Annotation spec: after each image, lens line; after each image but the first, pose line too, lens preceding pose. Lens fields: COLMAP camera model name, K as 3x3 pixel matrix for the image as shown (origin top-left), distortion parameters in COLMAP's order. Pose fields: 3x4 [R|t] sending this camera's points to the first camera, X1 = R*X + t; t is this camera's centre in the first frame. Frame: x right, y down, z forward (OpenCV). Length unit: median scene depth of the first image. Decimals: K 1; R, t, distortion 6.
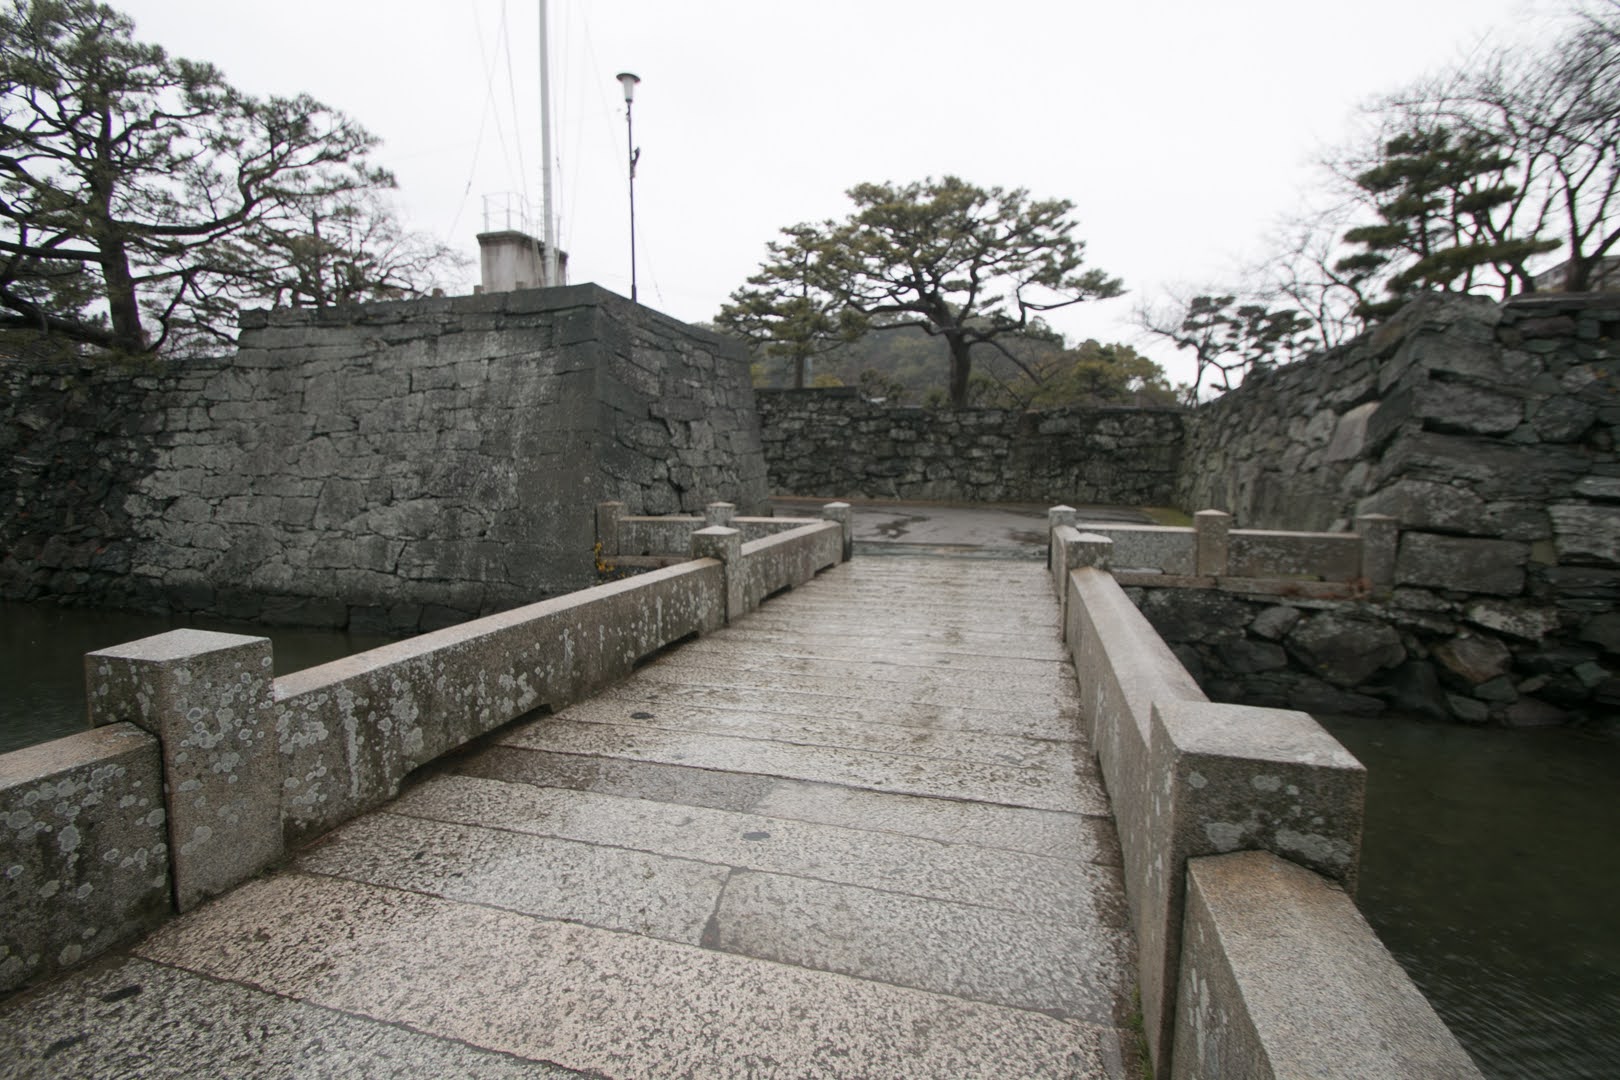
lens RADIAL K [[753.3, 0, 816.2], [0, 753.3, 526.3], [0, 0, 1]] dist [0.016113, -0.015259]
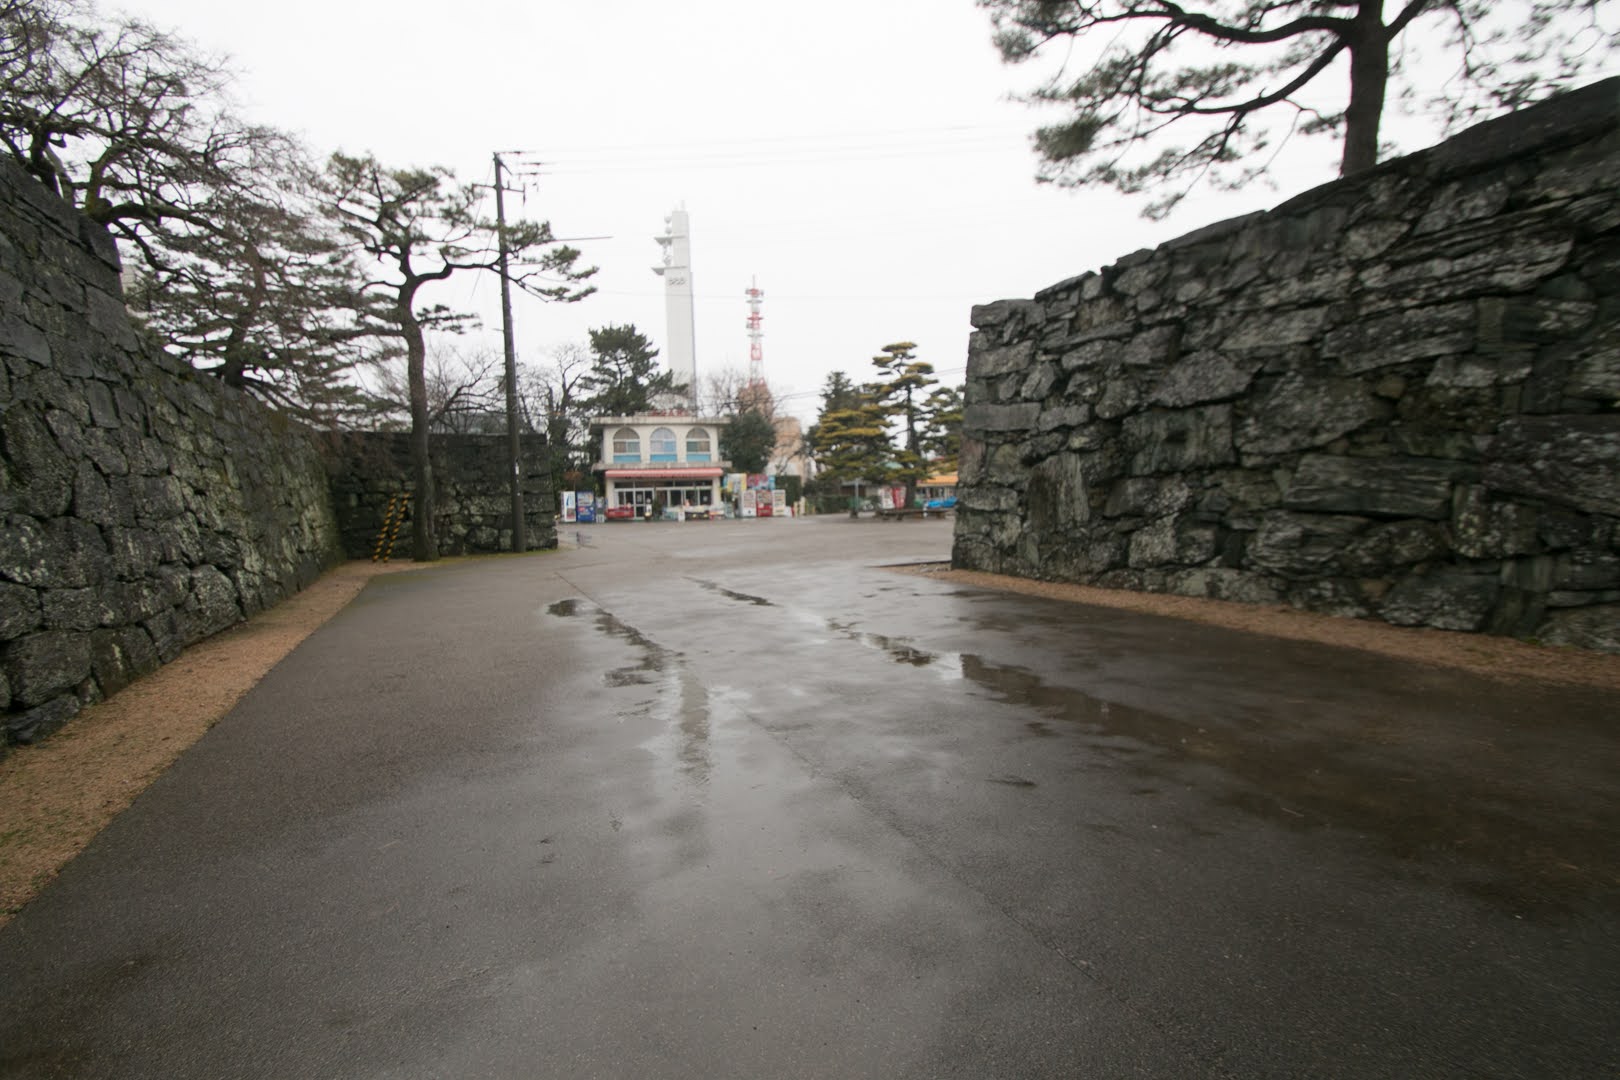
lens RADIAL K [[753.3, 0, 809.3], [0, 753.3, 525.1], [0, 0, 1]] dist [0.016113, -0.015259]
pose [[0.672882, 0.001486, -0.739748, 0.077616], [-0.026447, 0.999407, -0.022049, -0.083531], [0.739277, 0.034401, 0.672523, 1.018961]]
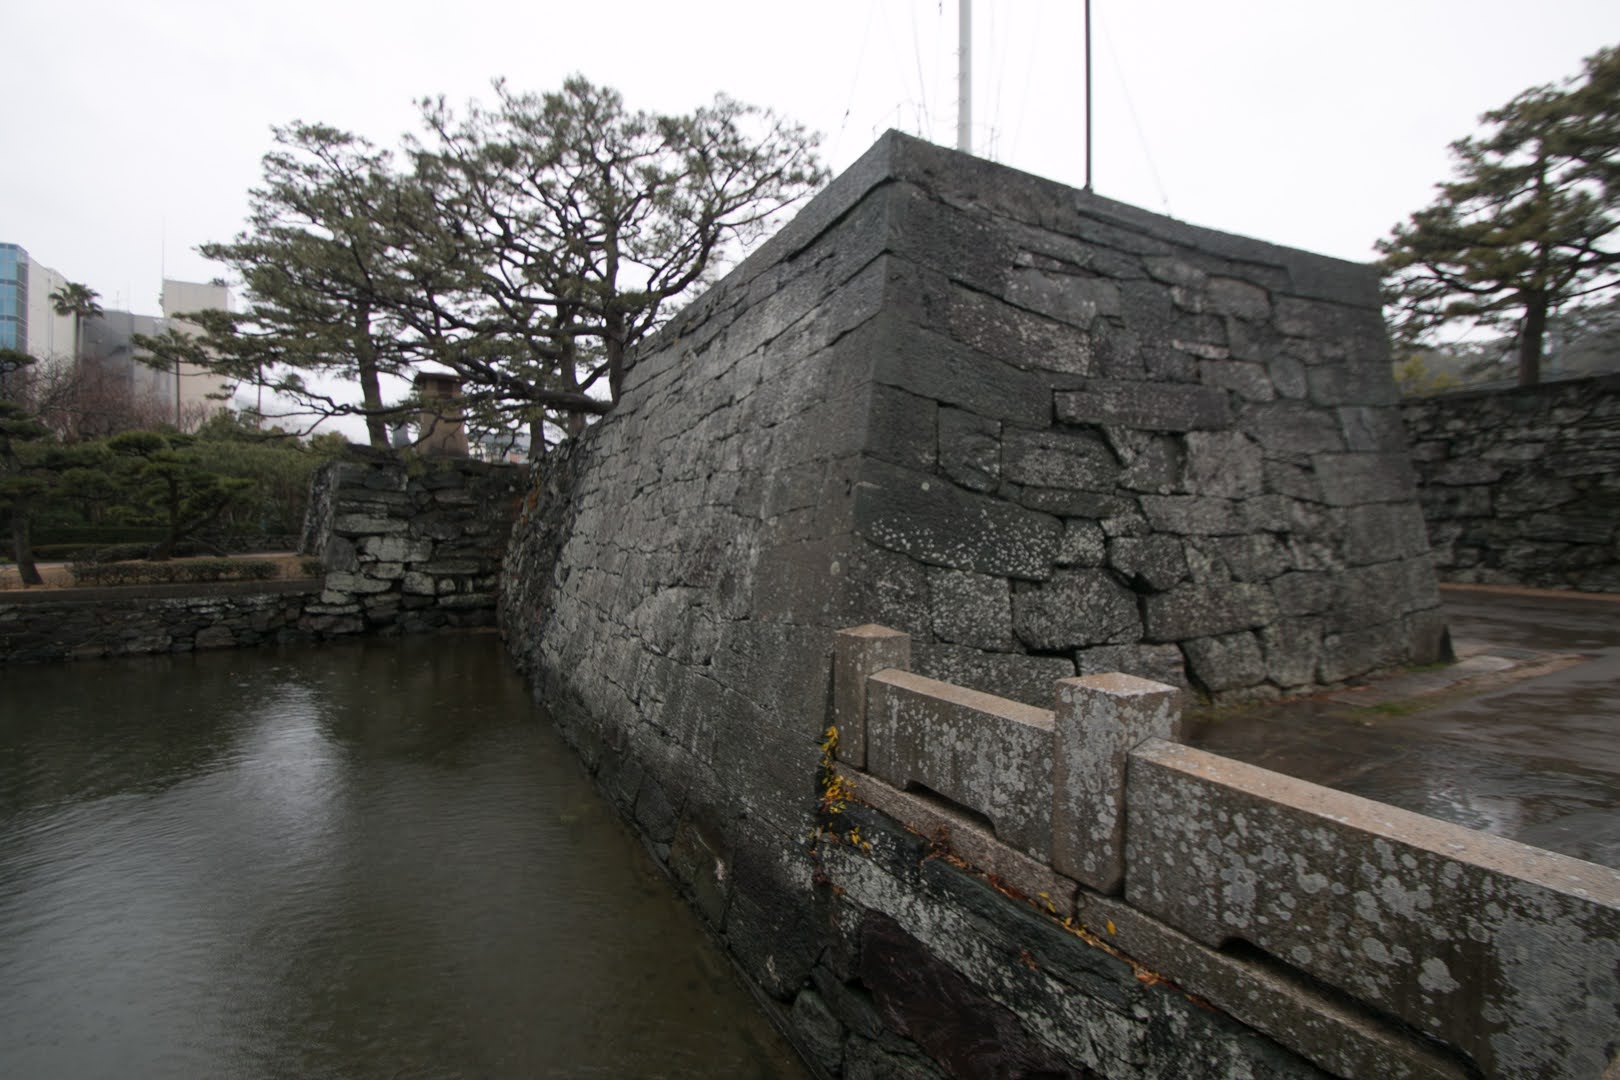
lens RADIAL K [[753.3, 0, 816.0], [0, 753.3, 521.5], [0, 0, 1]] dist [0.016113, -0.015259]
pose [[0.707930, -0.008845, -0.706227, -0.006577], [-0.054127, 0.996301, -0.066736, -0.033658], [0.704205, 0.085471, 0.704833, 0.396791]]
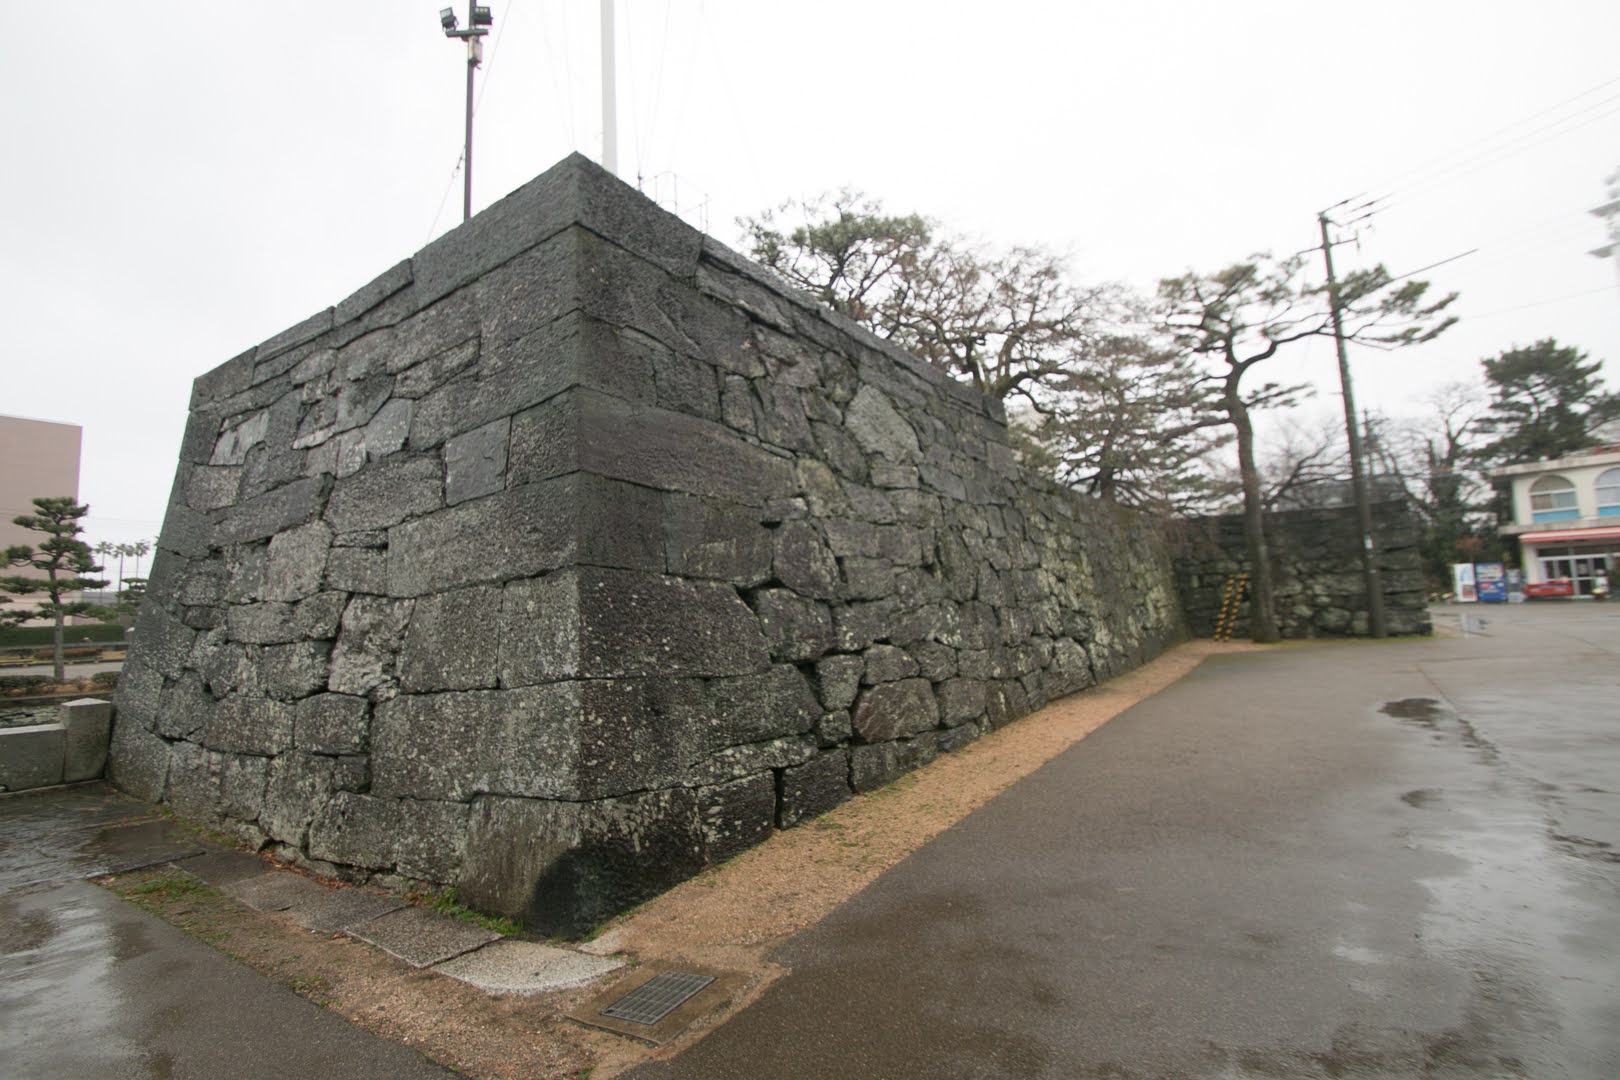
lens RADIAL K [[753.3, 0, 809.5], [0, 753.3, 524.5], [0, 0, 1]] dist [0.016113, -0.015259]
pose [[-0.309399, -0.095585, -0.946116, 0.106761], [-0.035626, 0.995402, -0.088914, -0.086994], [0.950265, 0.006196, -0.311382, 1.045179]]
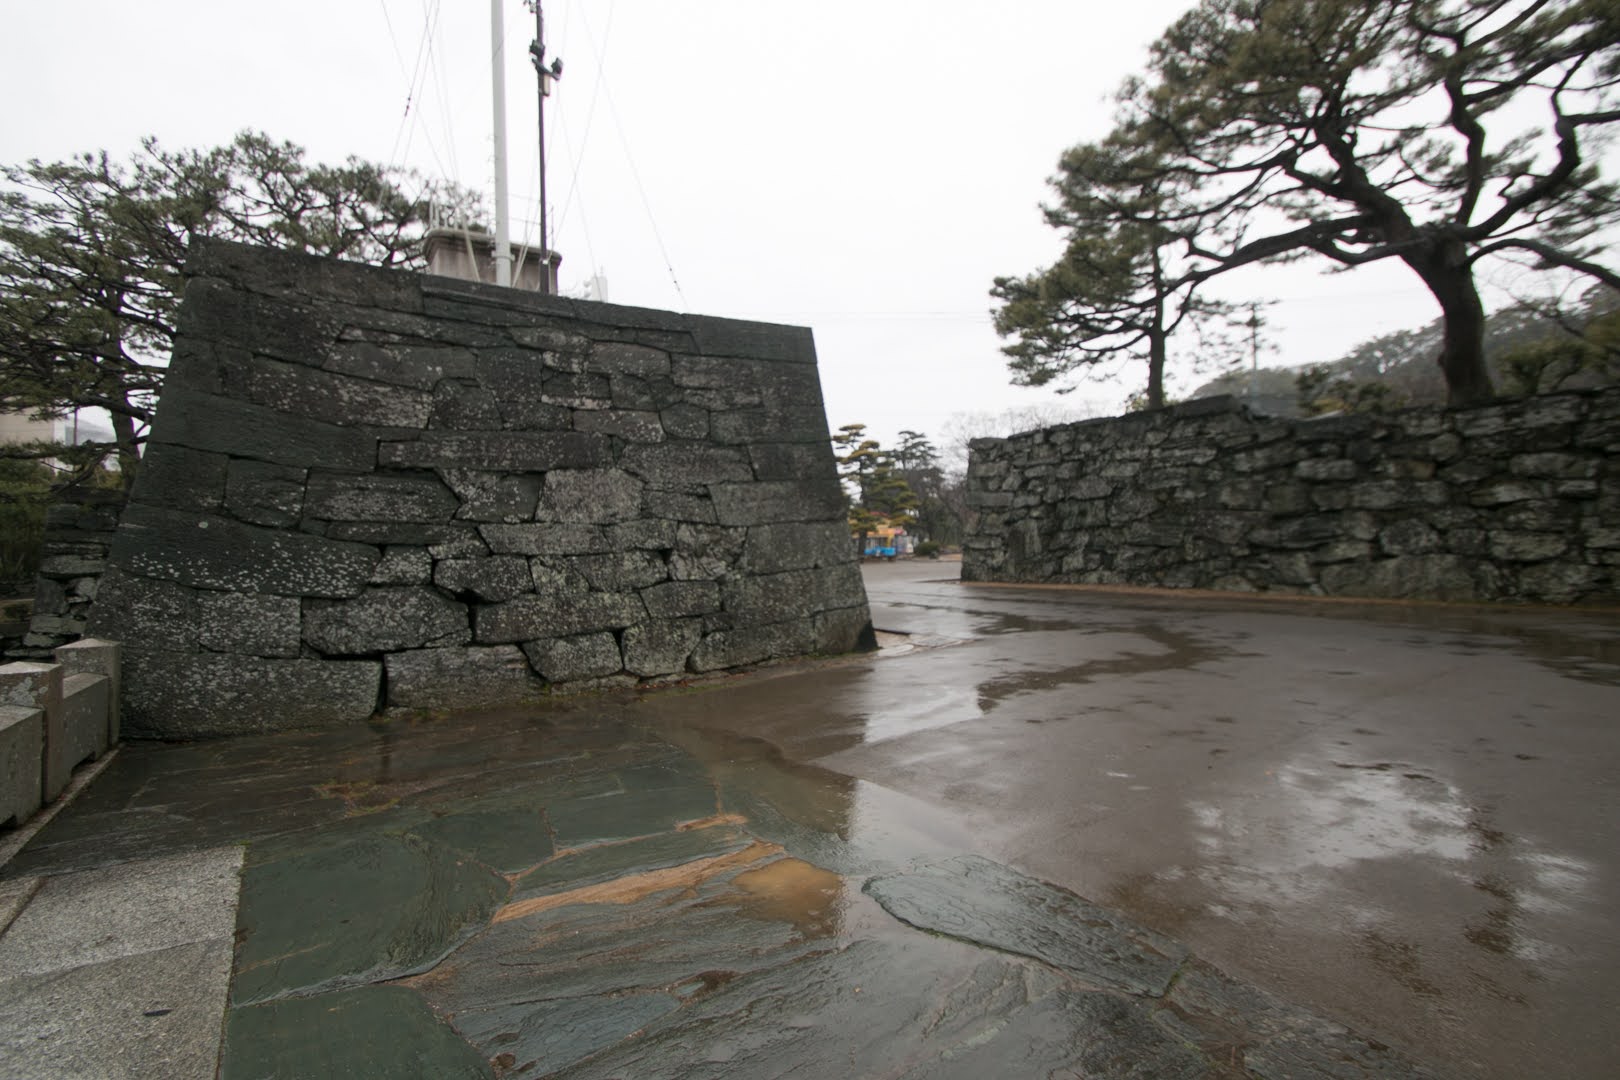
lens RADIAL K [[753.3, 0, 814.1], [0, 753.3, 524.9], [0, 0, 1]] dist [0.016113, -0.015259]
pose [[0.775714, -0.047589, -0.629288, 0.234247], [-0.015579, 0.995405, -0.094480, -0.038859], [0.630892, 0.083093, 0.771408, 0.520317]]
